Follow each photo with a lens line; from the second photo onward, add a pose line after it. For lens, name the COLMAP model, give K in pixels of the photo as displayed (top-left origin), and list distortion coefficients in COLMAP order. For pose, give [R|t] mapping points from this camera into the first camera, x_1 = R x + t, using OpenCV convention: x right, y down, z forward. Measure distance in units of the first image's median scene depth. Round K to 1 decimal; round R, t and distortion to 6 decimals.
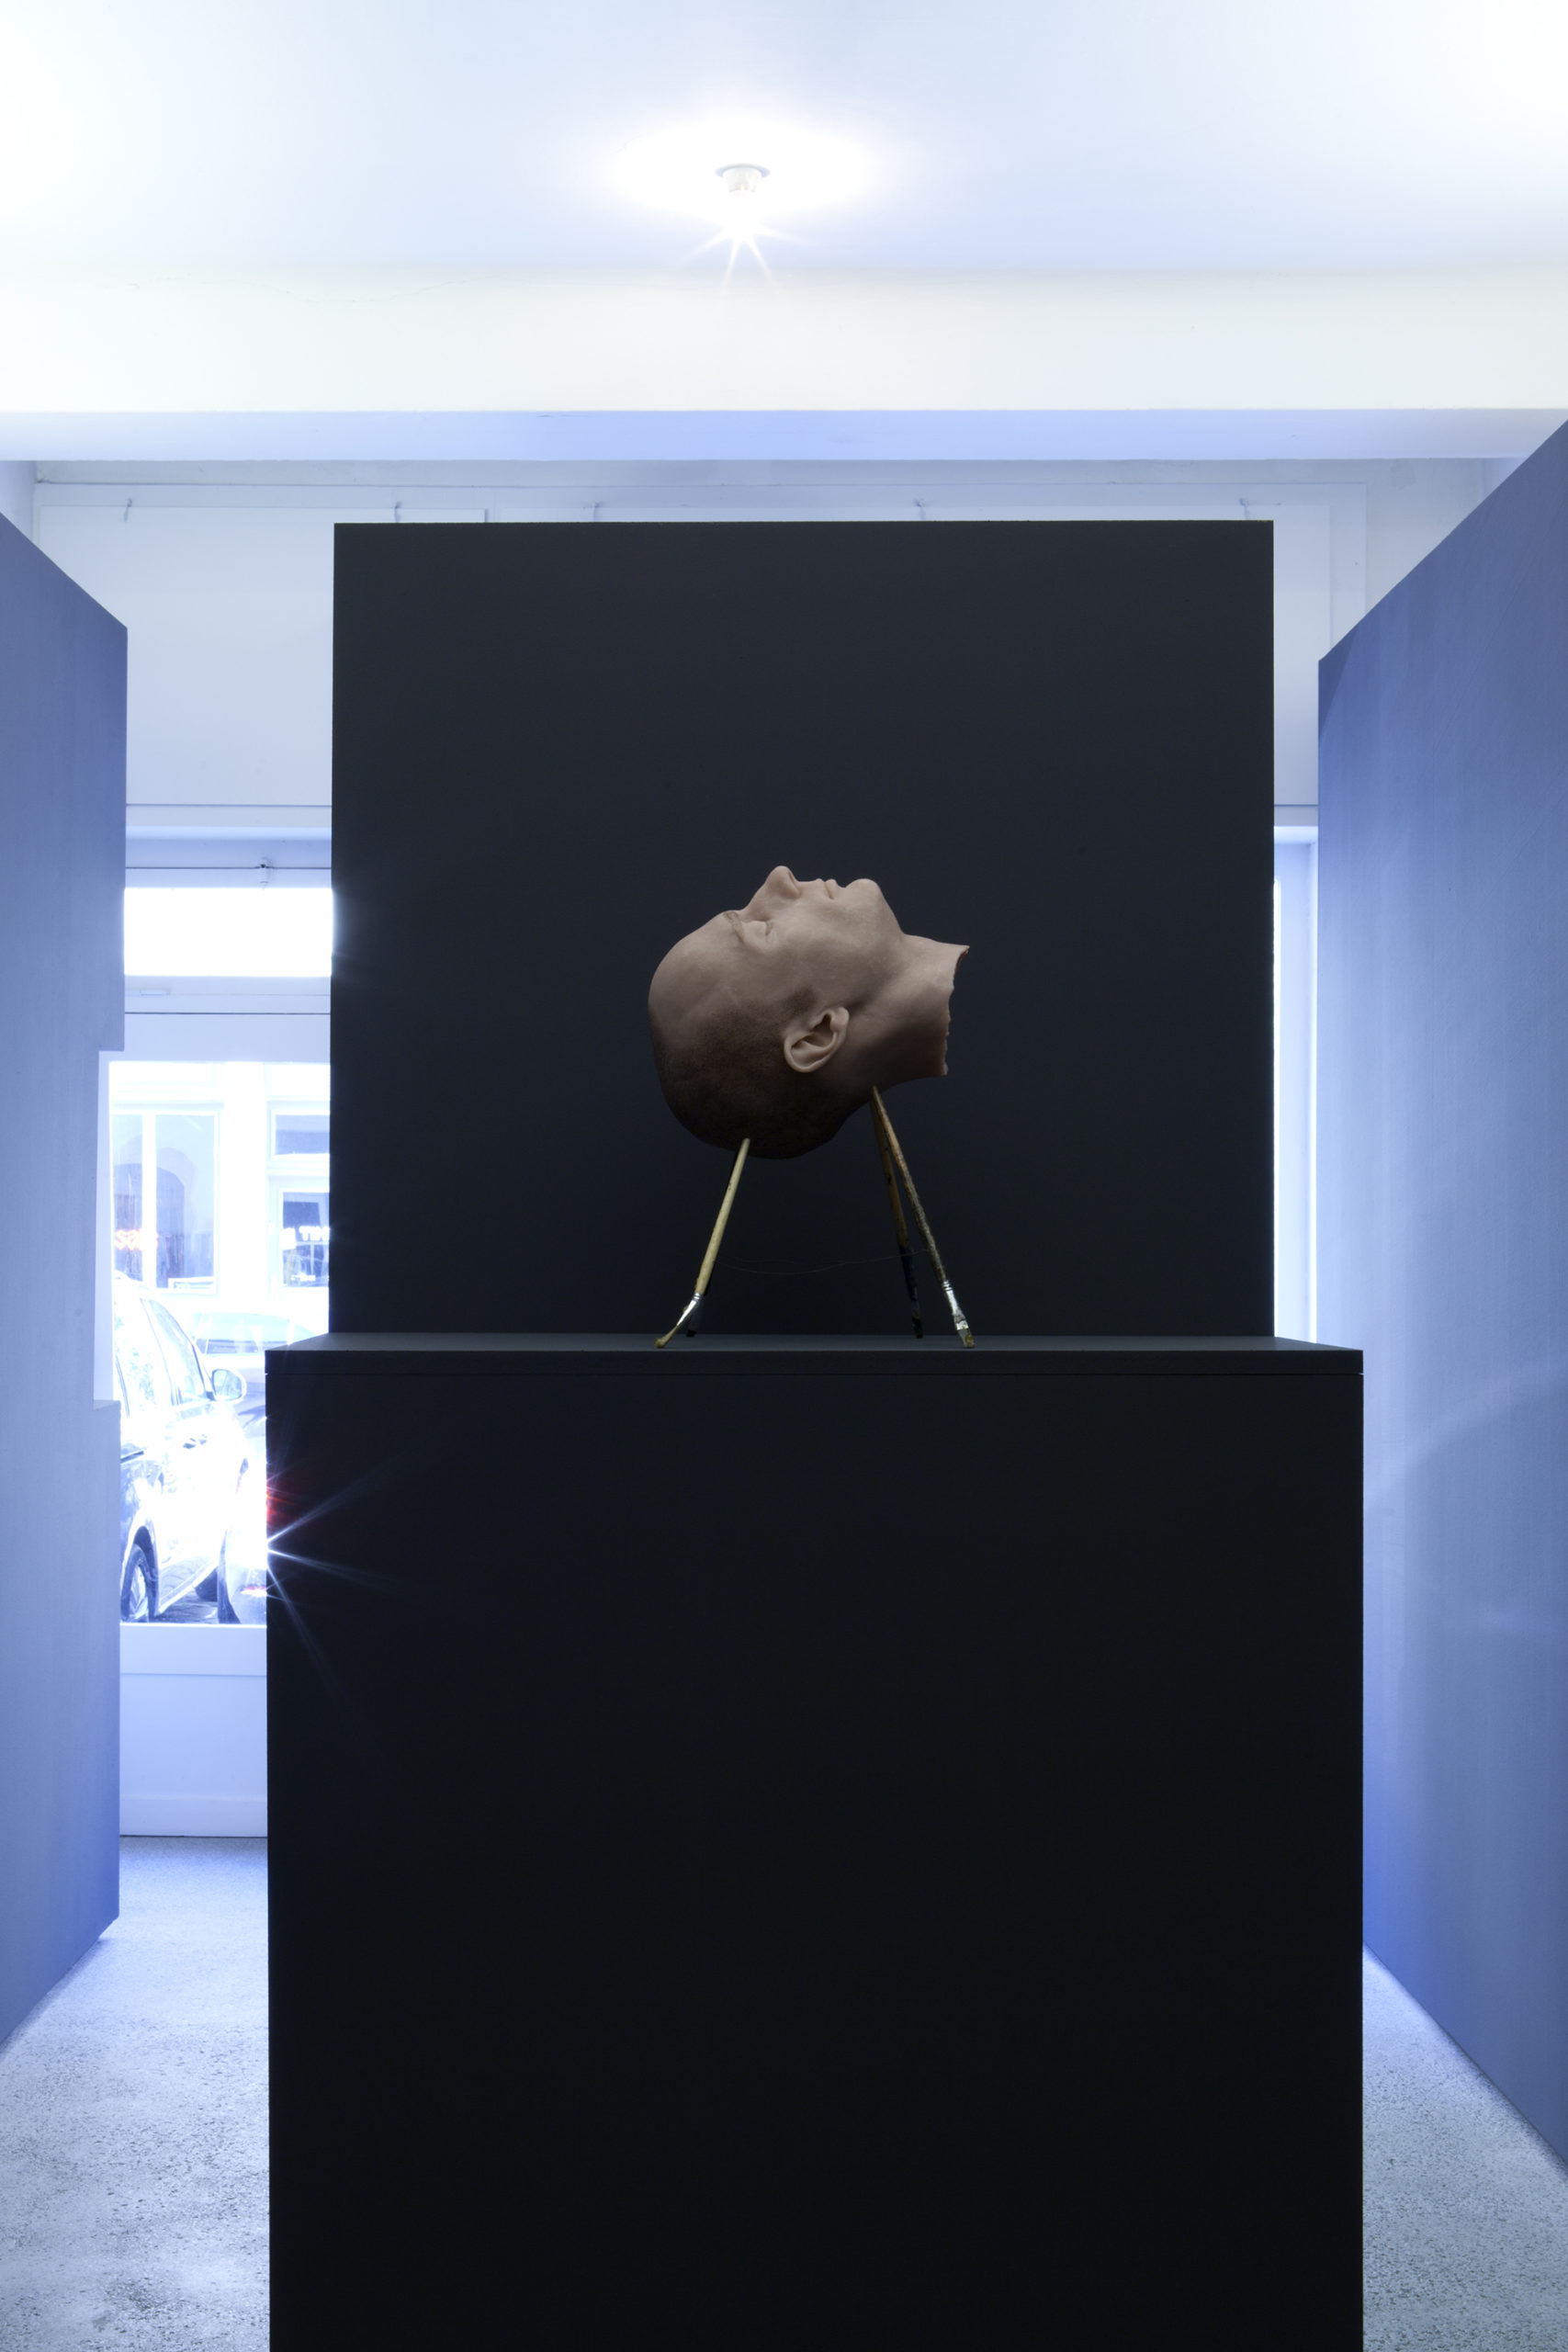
lens RADIAL K [[3048.9, 0, 699.3], [0, 3048.9, 1224.9], [0, 0, 1]] dist [-0.009847, 0.000000]
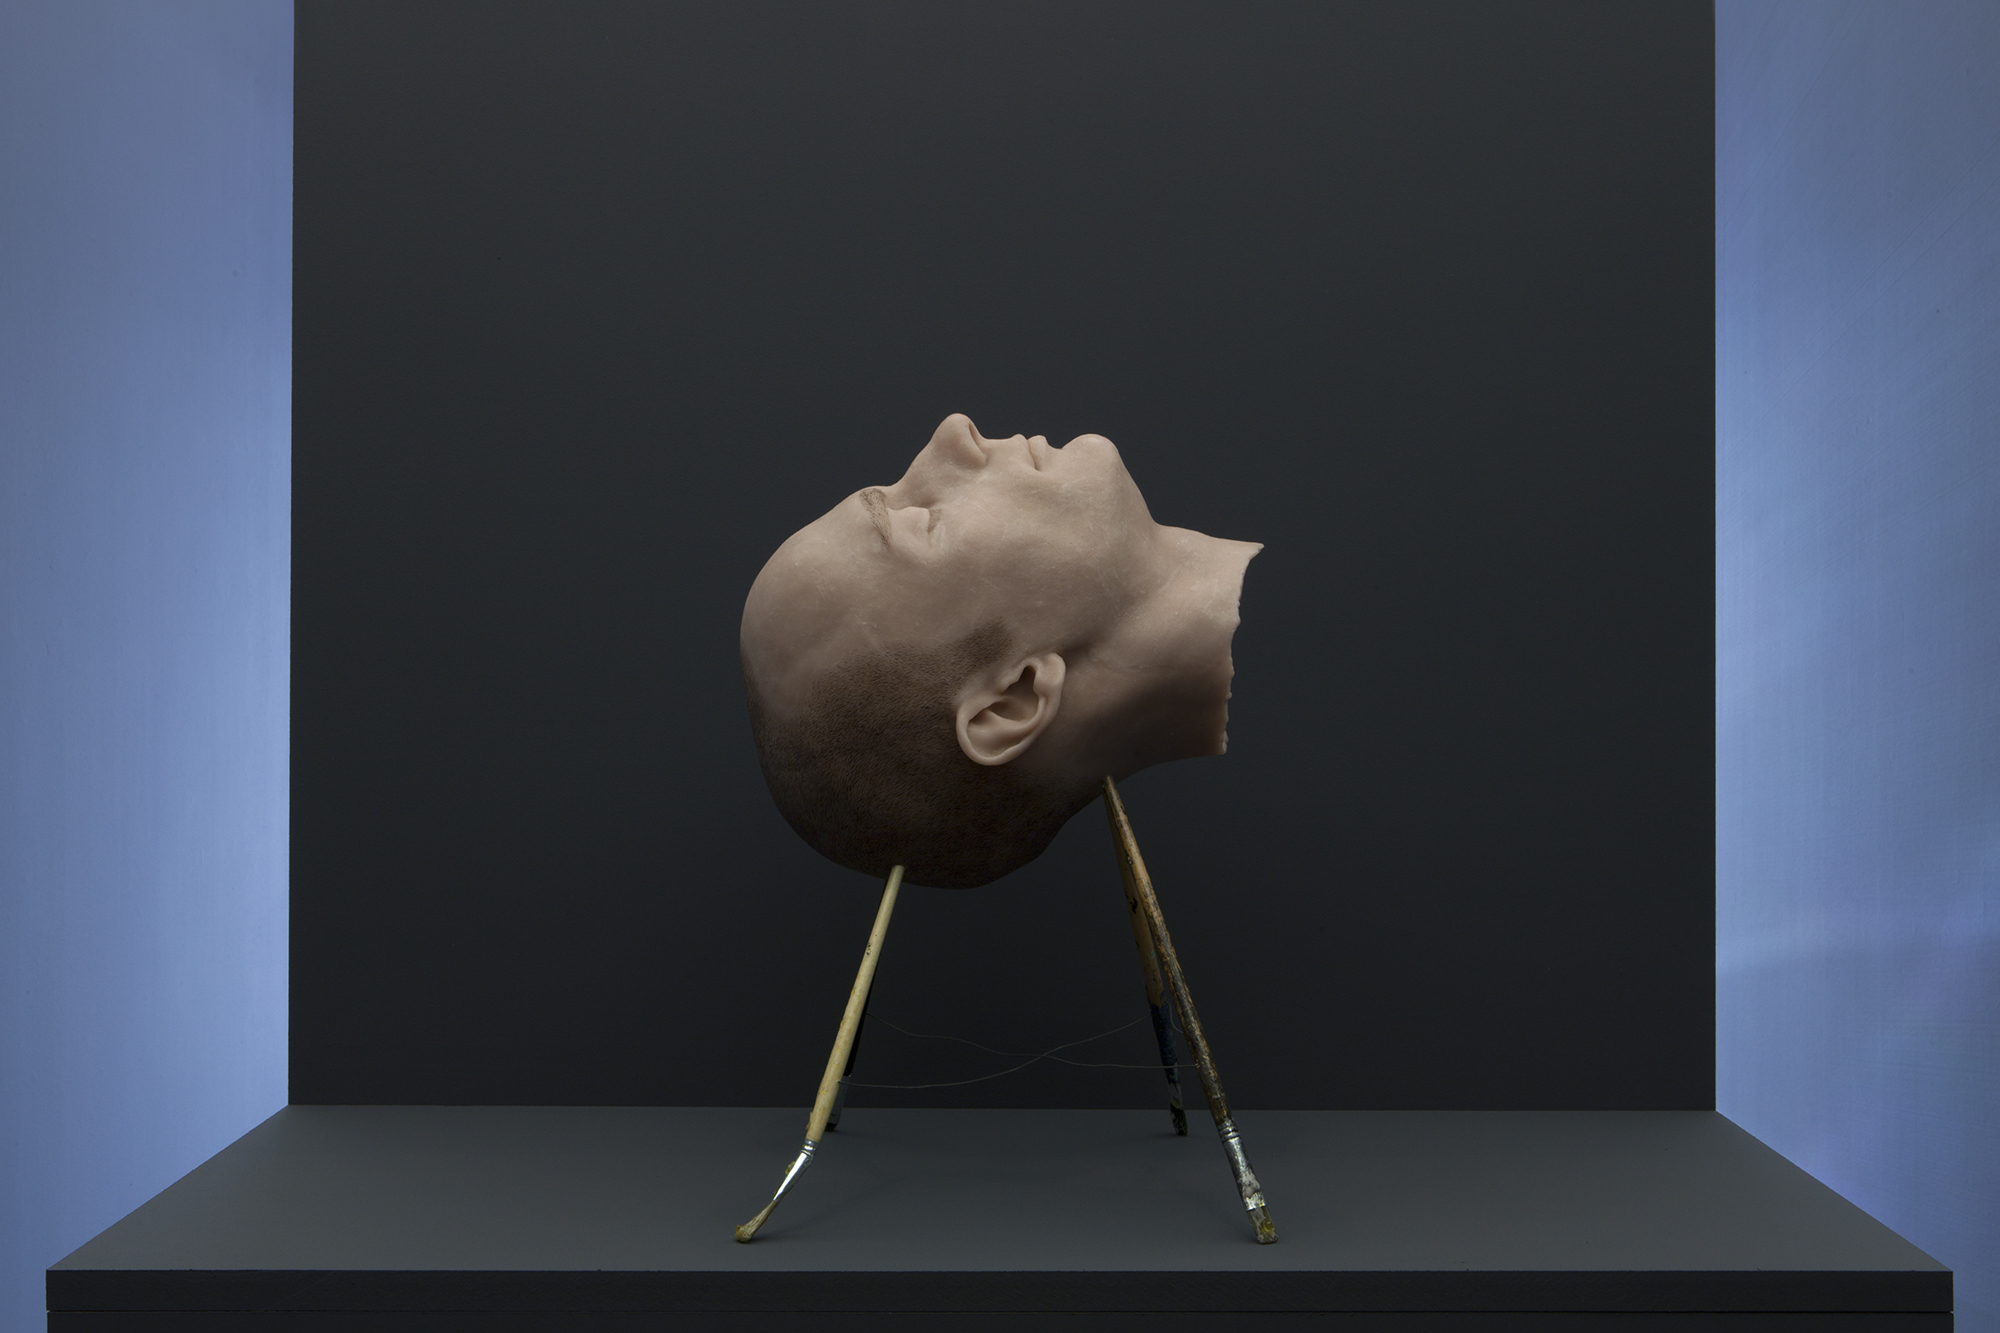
lens RADIAL K [[2592.8, 0, 1001.6], [0, 2592.8, 662.1], [0, 0, 1]] dist [-0.009847, 0.000000]
pose [[0.999981, -0.001506, 0.005941, 0.033109], [0.001424, 0.999904, 0.013788, -0.075845], [-0.005961, -0.013779, 0.999887, 0.483962]]
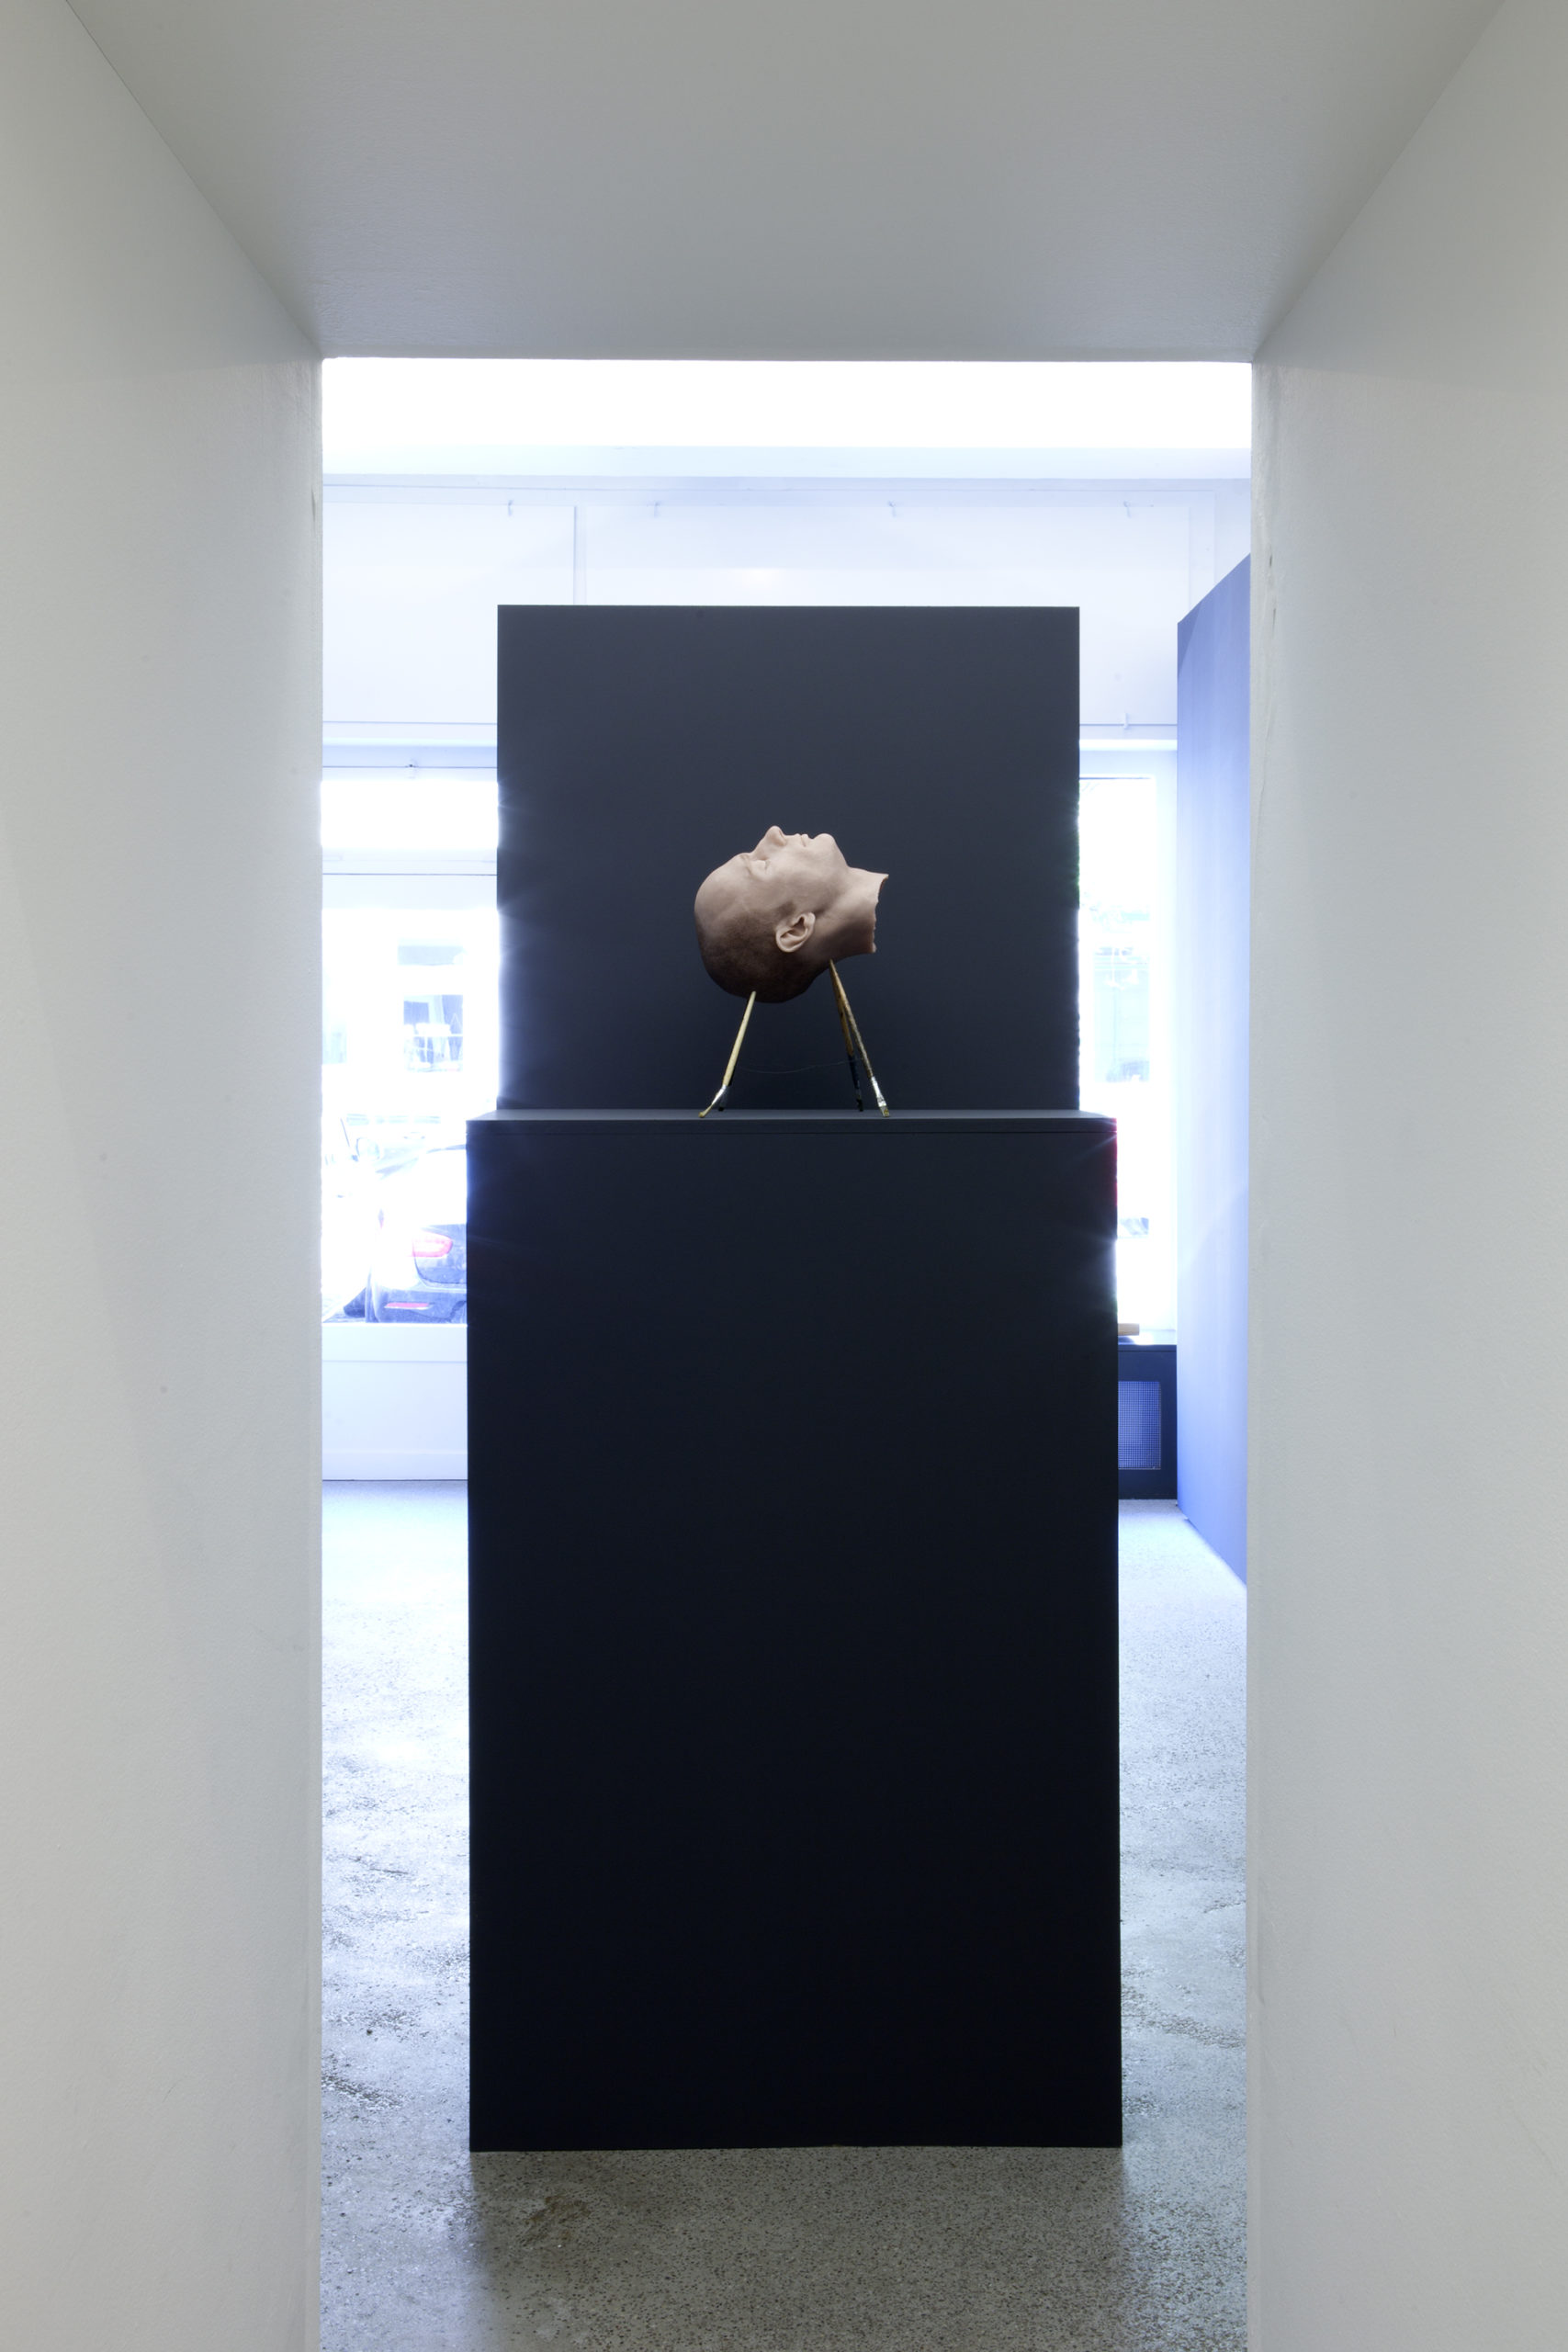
lens RADIAL K [[2456.3, 0, 824.7], [0, 2456.3, 1053.2], [0, 0, 1]] dist [0.061677, 0.000000]
pose [[0.999362, -0.002853, 0.035599, 0.006314], [0.002370, 0.999905, 0.013580, -0.012824], [-0.035635, -0.013487, 0.999274, -0.337521]]
